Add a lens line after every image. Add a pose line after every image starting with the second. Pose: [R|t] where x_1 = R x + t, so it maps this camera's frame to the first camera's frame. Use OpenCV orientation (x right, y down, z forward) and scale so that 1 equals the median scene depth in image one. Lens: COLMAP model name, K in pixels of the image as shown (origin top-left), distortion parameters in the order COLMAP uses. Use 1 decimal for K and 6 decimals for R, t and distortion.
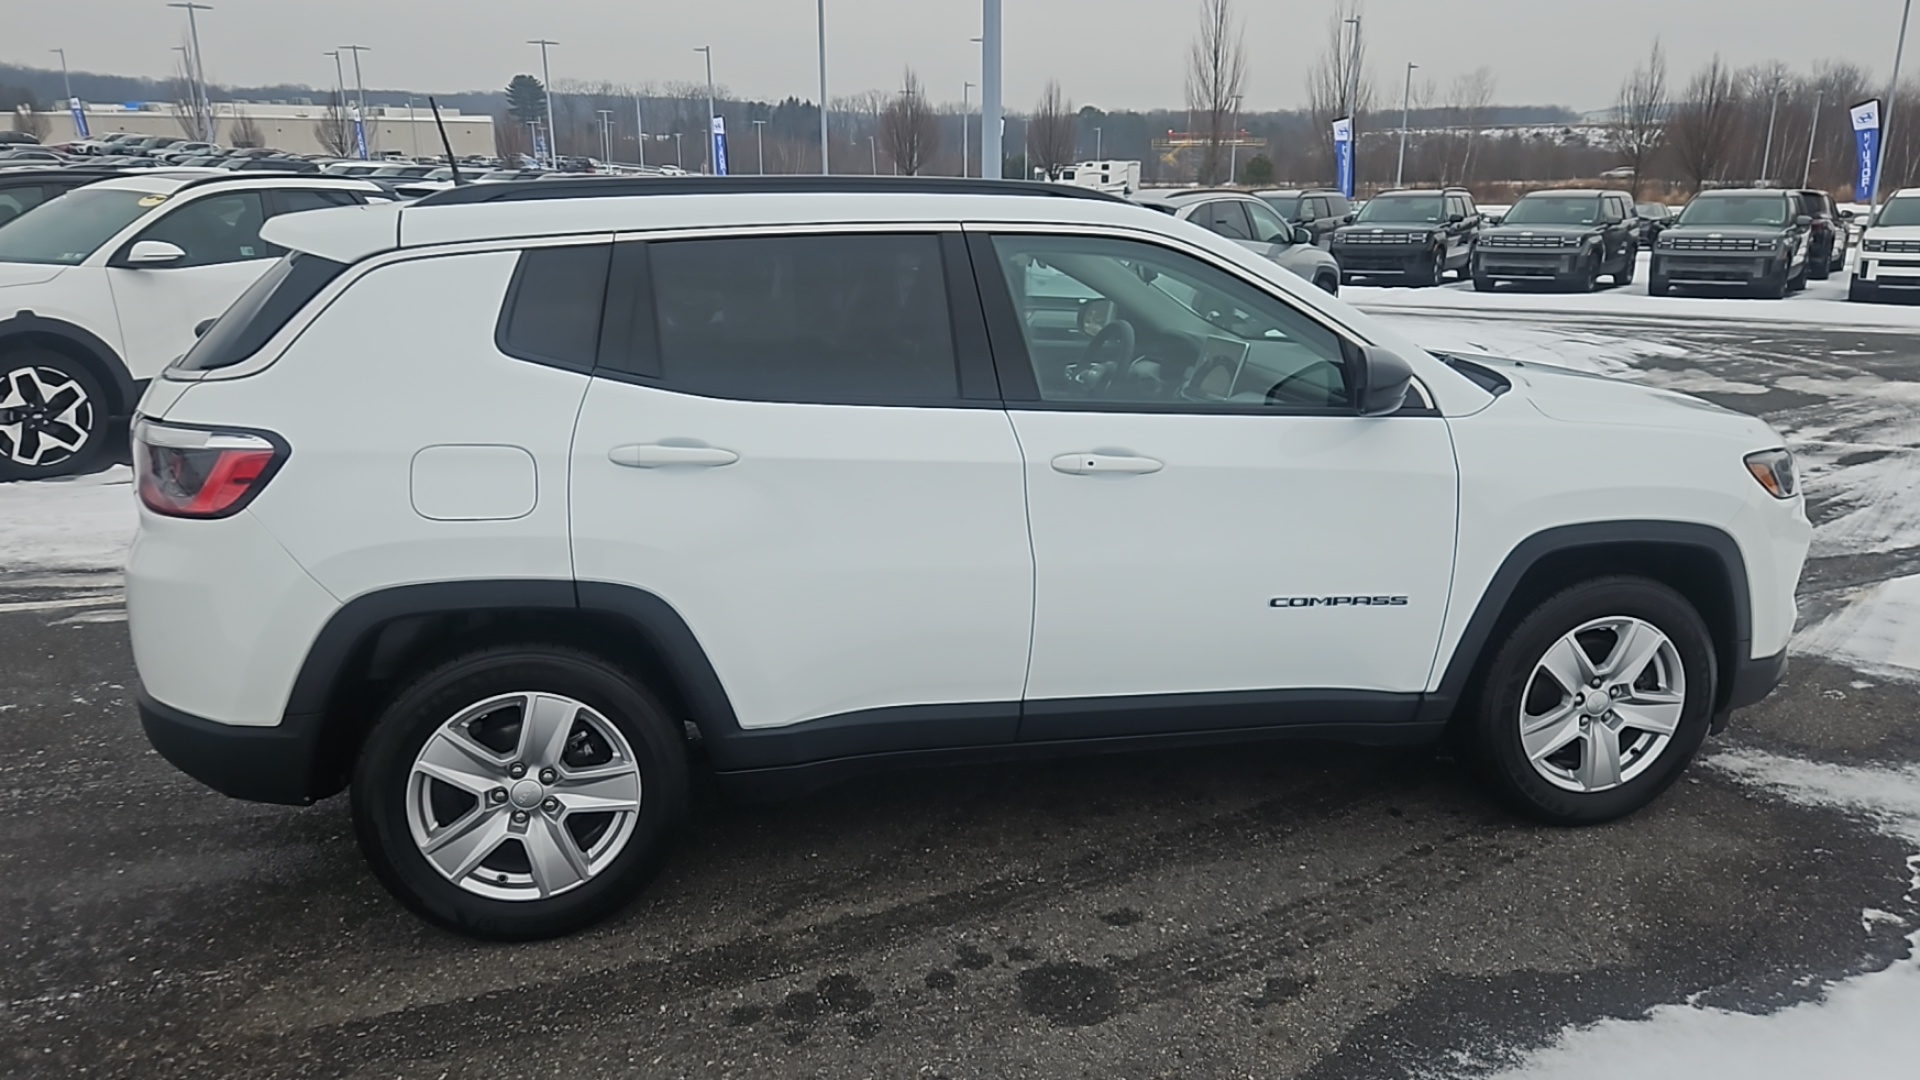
lens RADIAL K [[1387.1, 0, 955.4], [0, 1387.1, 543.1], [0, 0, 1]] dist [0.076168, -0.067059]
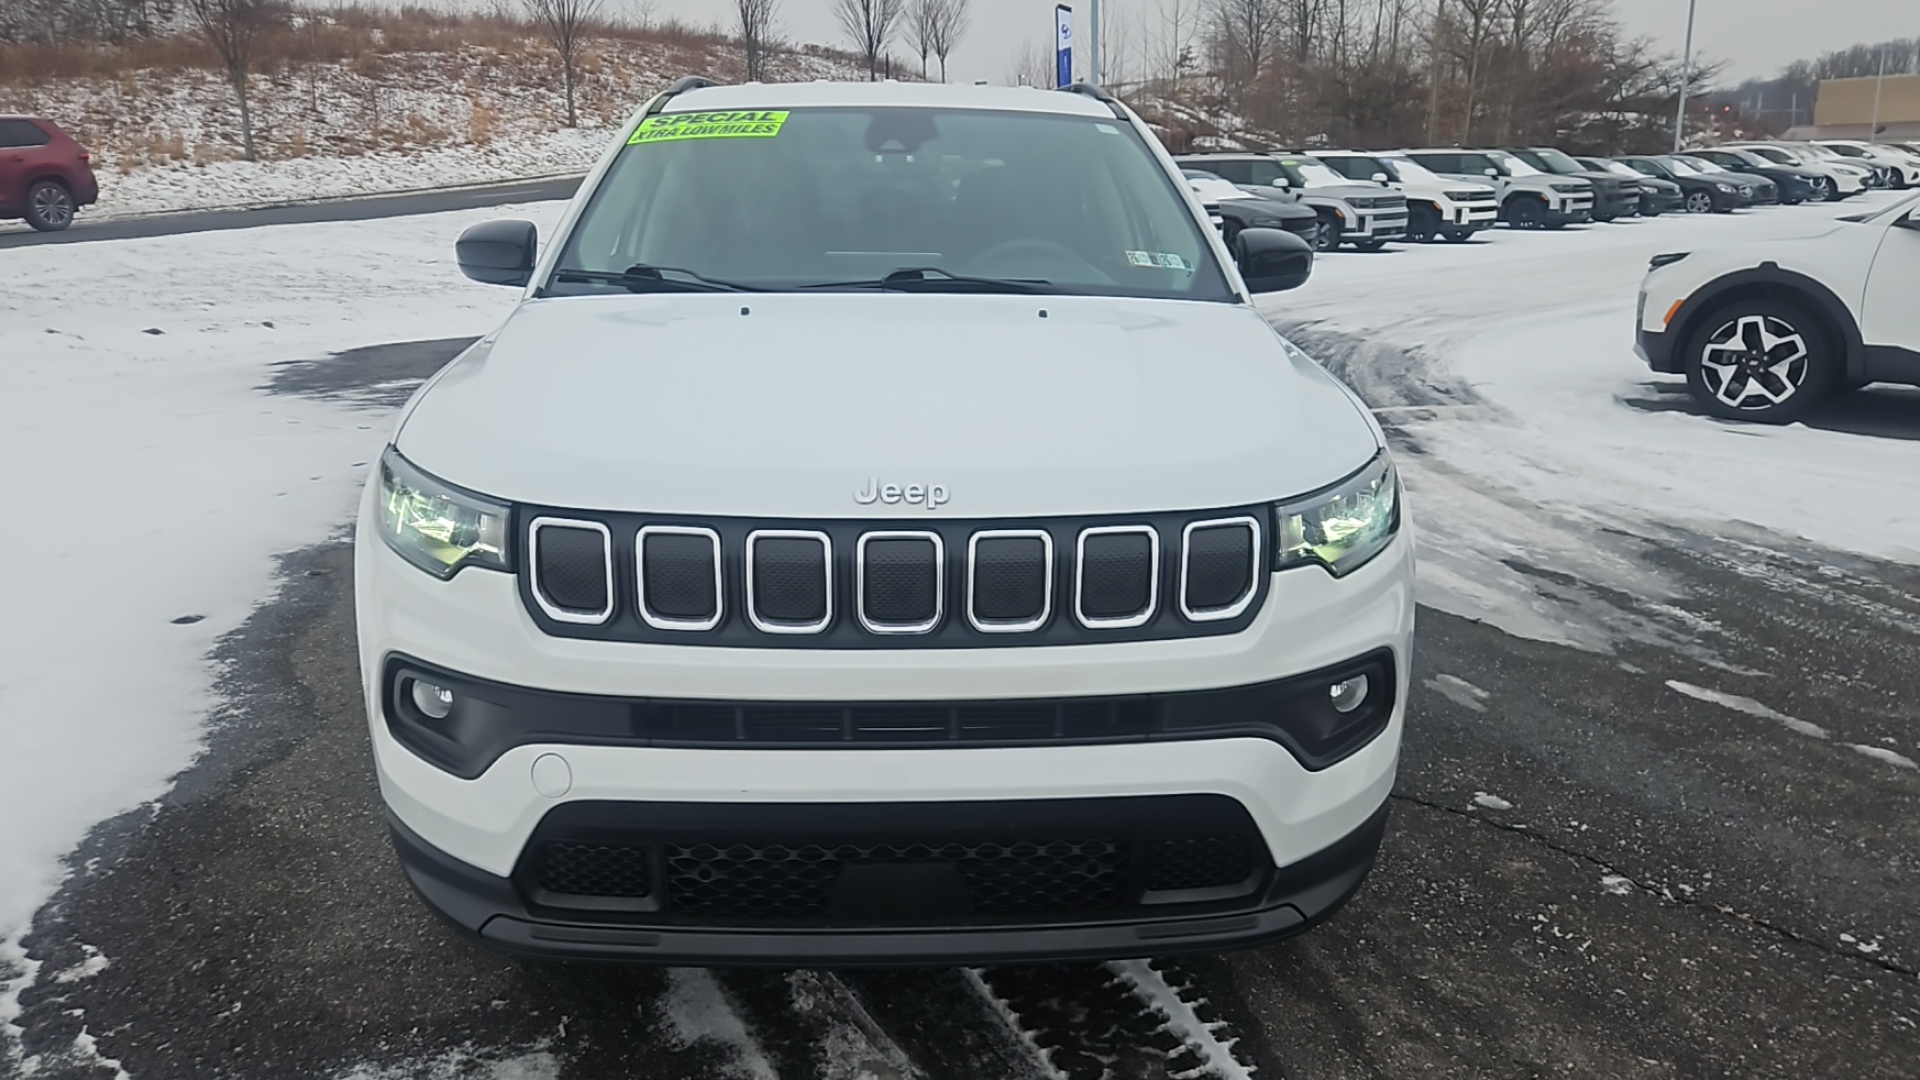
lens RADIAL K [[1387.1, 0, 955.4], [0, 1387.1, 543.1], [0, 0, 1]] dist [0.076168, -0.067059]
pose [[-0.179186, 0.241001, -0.953840, 0.500203], [-0.245727, 0.927839, 0.280593, -0.114877], [0.952634, 0.284662, -0.107035, 0.587755]]
